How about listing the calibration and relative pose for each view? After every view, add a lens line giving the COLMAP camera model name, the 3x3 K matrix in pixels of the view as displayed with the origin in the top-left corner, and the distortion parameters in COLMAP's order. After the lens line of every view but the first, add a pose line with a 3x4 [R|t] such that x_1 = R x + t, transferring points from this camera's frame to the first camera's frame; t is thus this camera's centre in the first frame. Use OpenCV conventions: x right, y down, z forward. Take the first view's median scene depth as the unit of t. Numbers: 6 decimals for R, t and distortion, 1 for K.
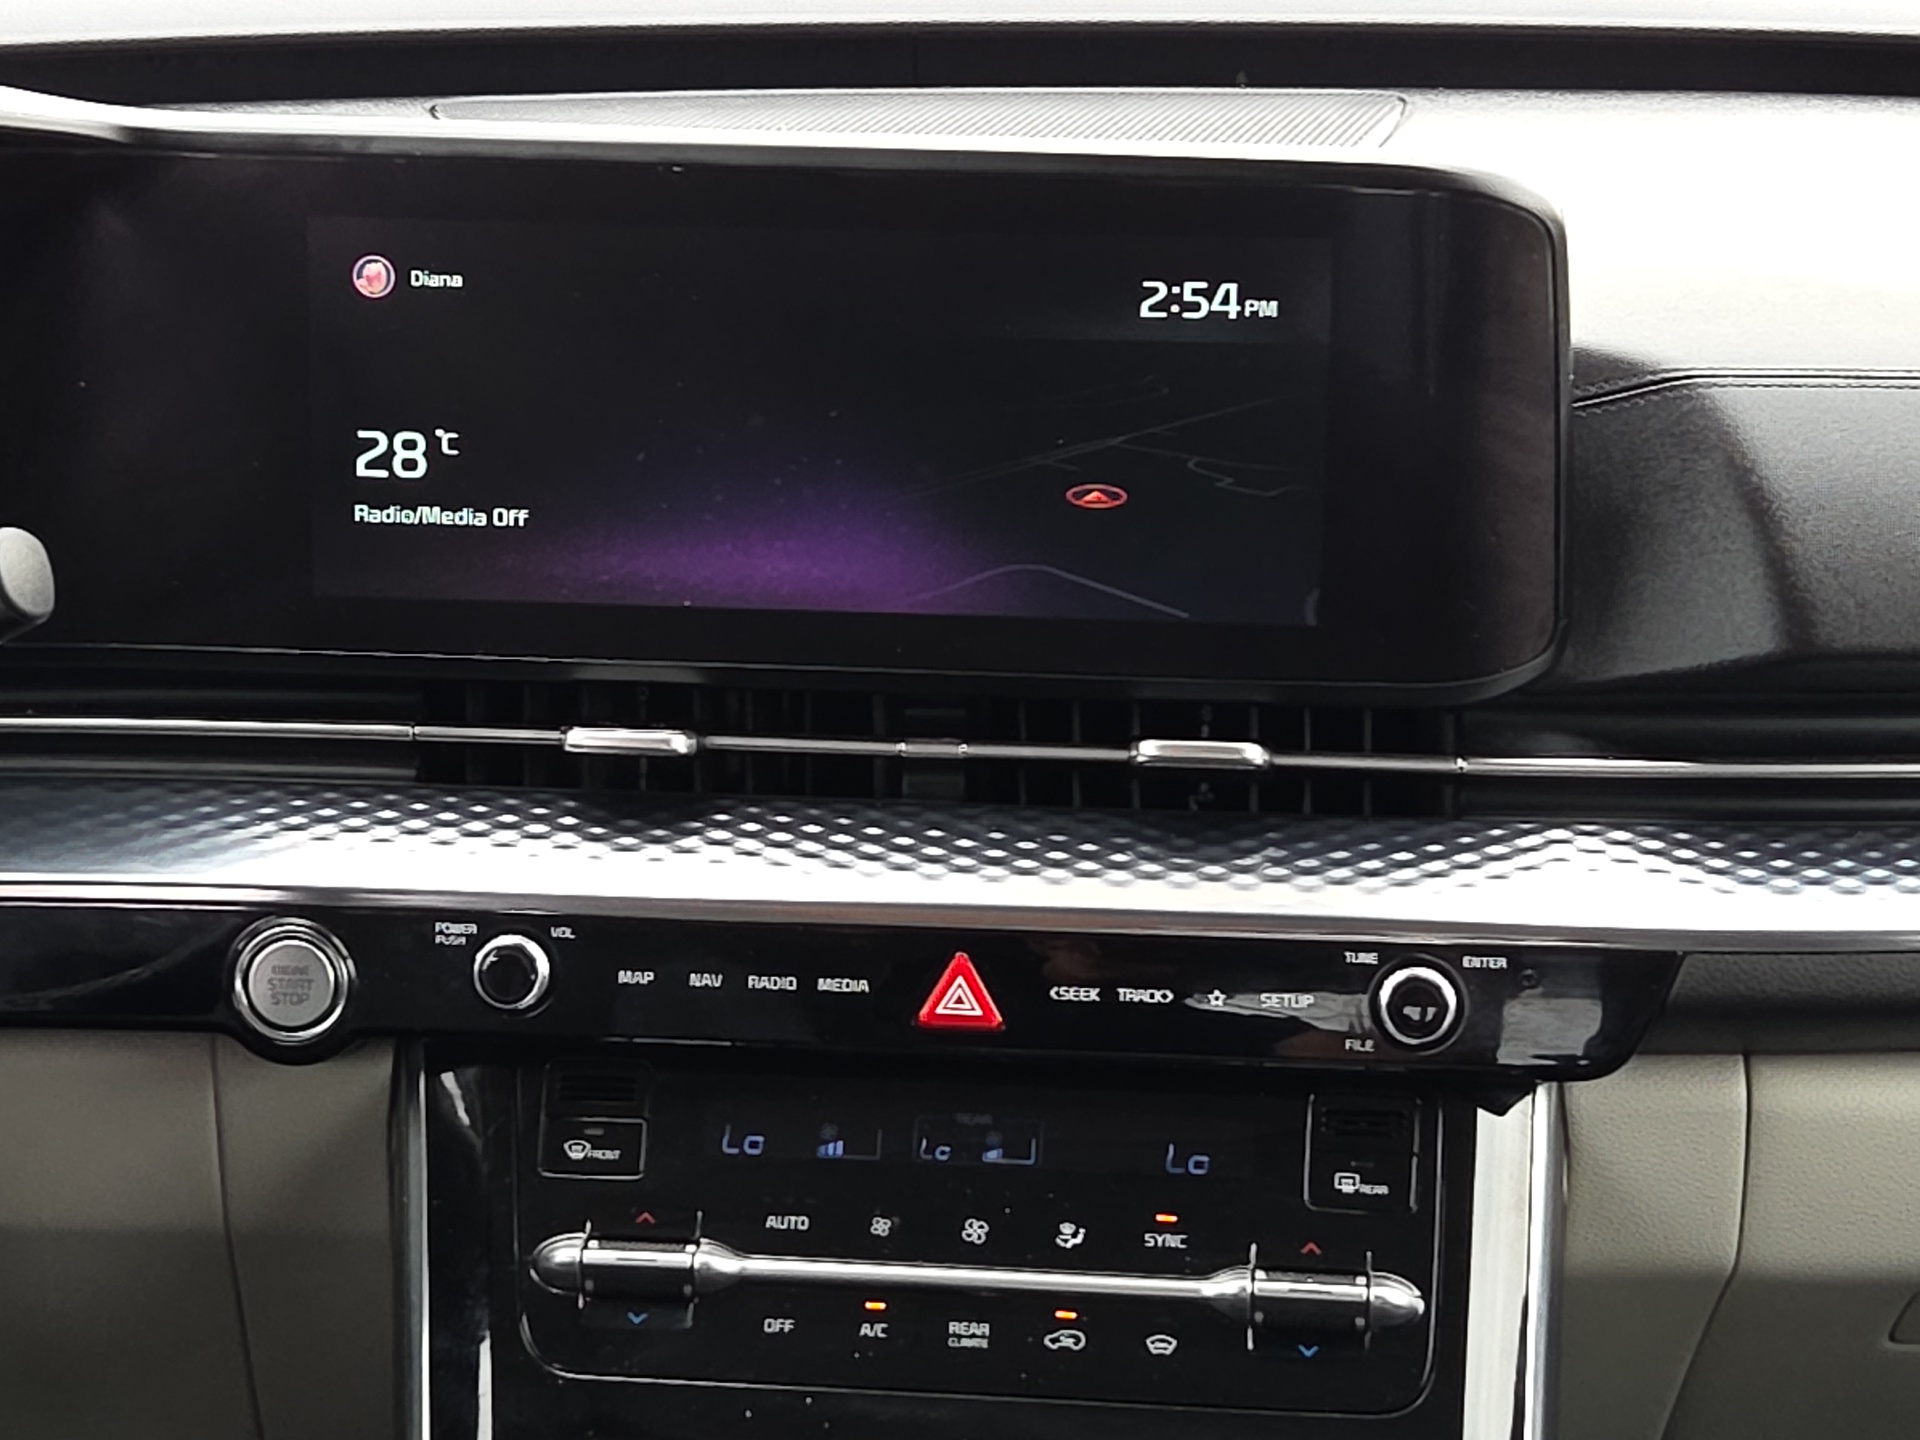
lens RADIAL K [[4414.0, 0, 953.8], [0, 4414.0, 716.3], [0, 0, 1]] dist [0.129205, 0.000000]
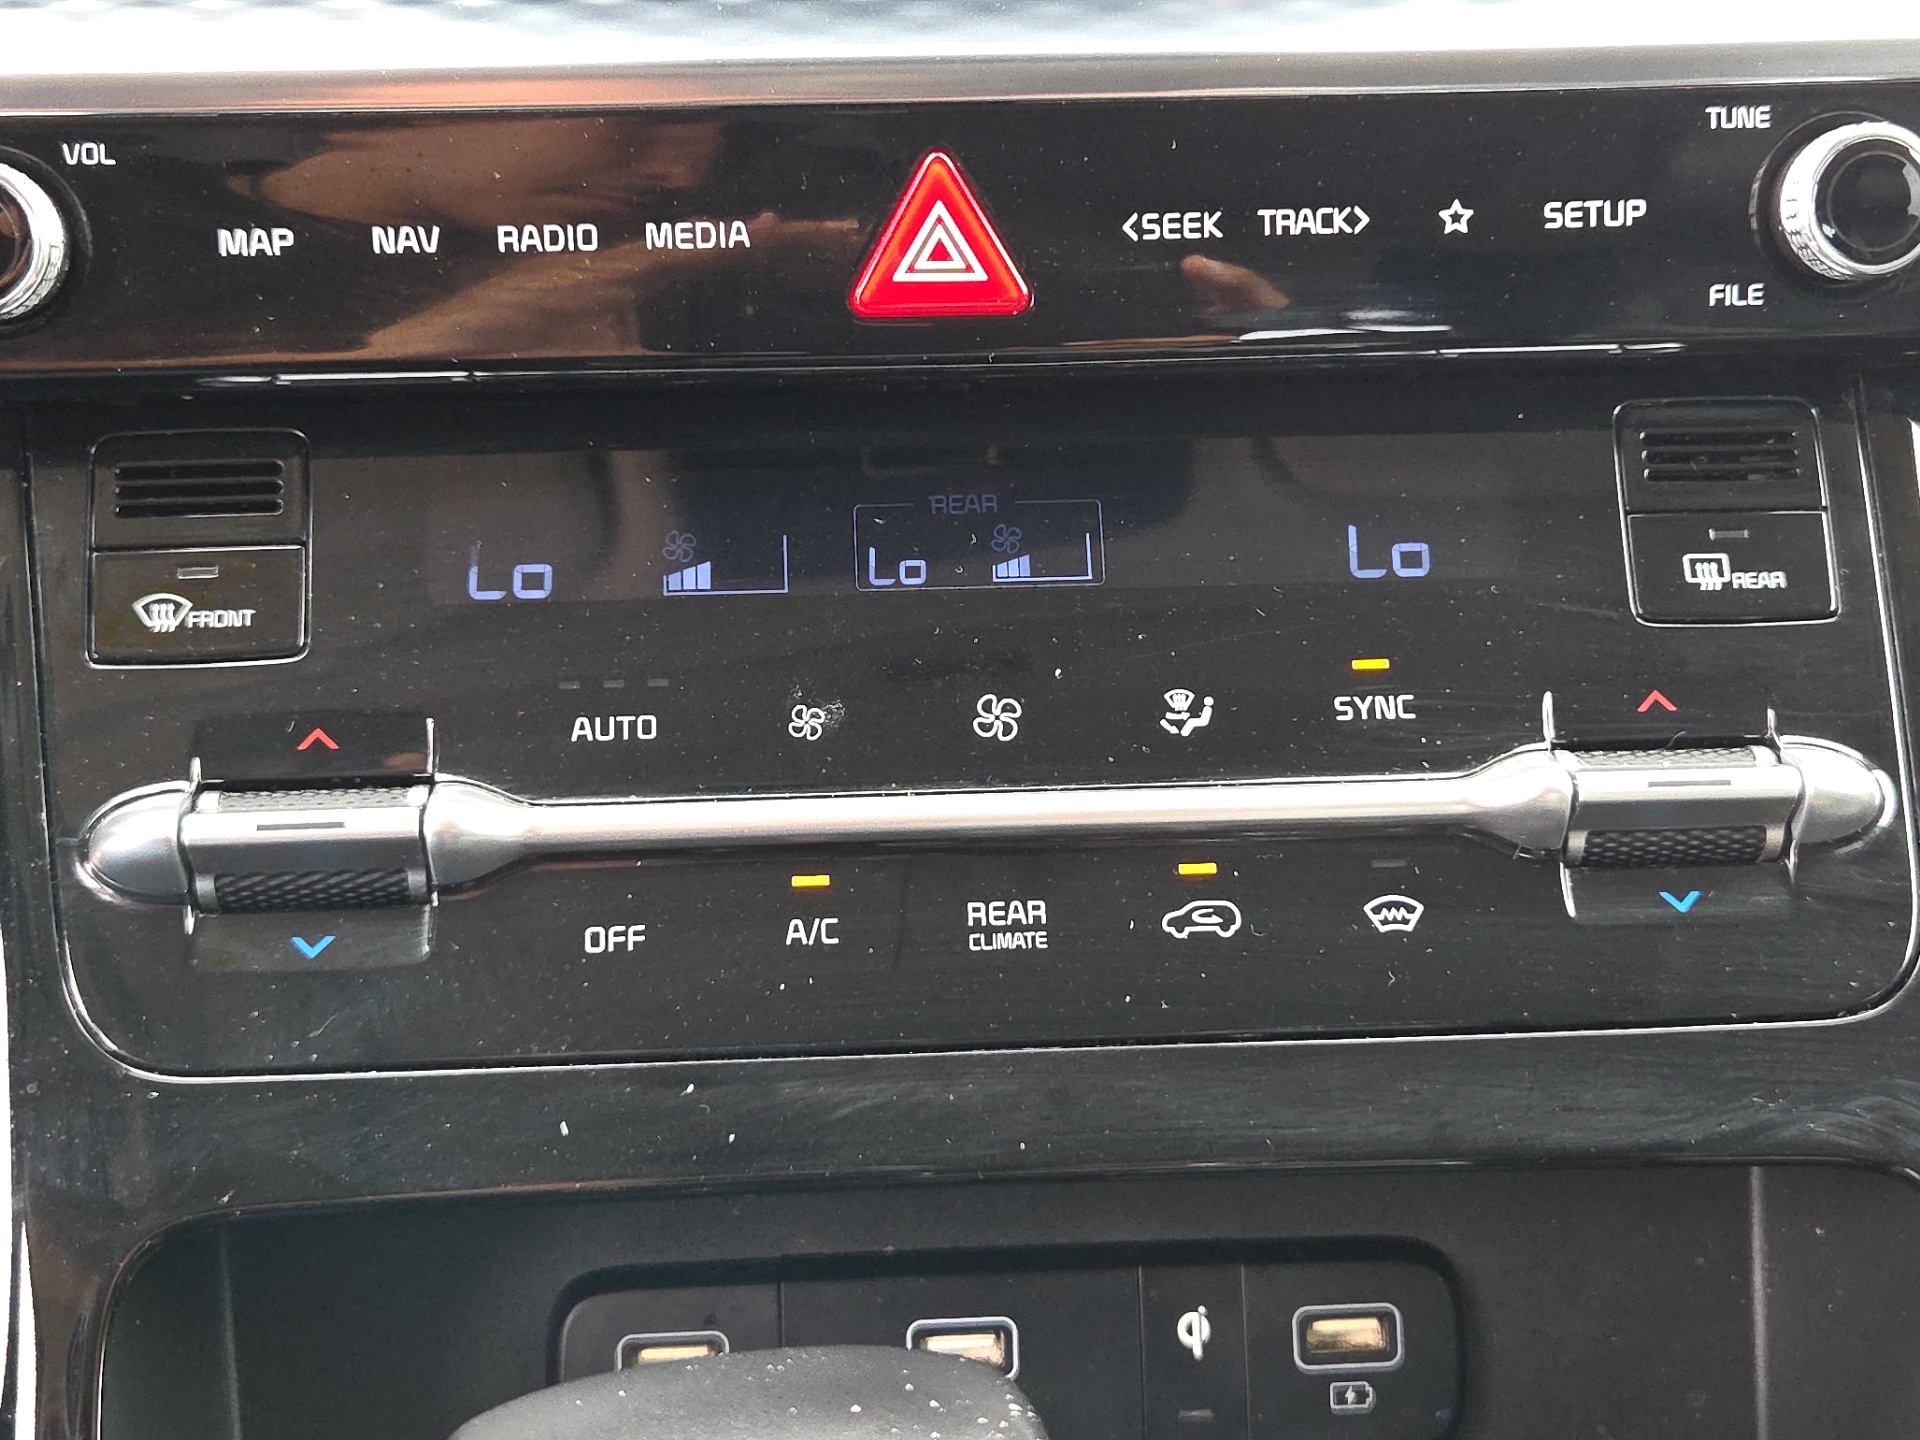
lens RADIAL K [[2392.8, 0, 964.2], [0, 2392.8, 659.1], [0, 0, 1]] dist [0.058919, 0.000000]
pose [[0.985758, -0.067310, 0.154113, -0.040098], [0.056700, 0.995774, 0.072239, 0.090381], [-0.158325, -0.062472, 0.985409, 0.736685]]
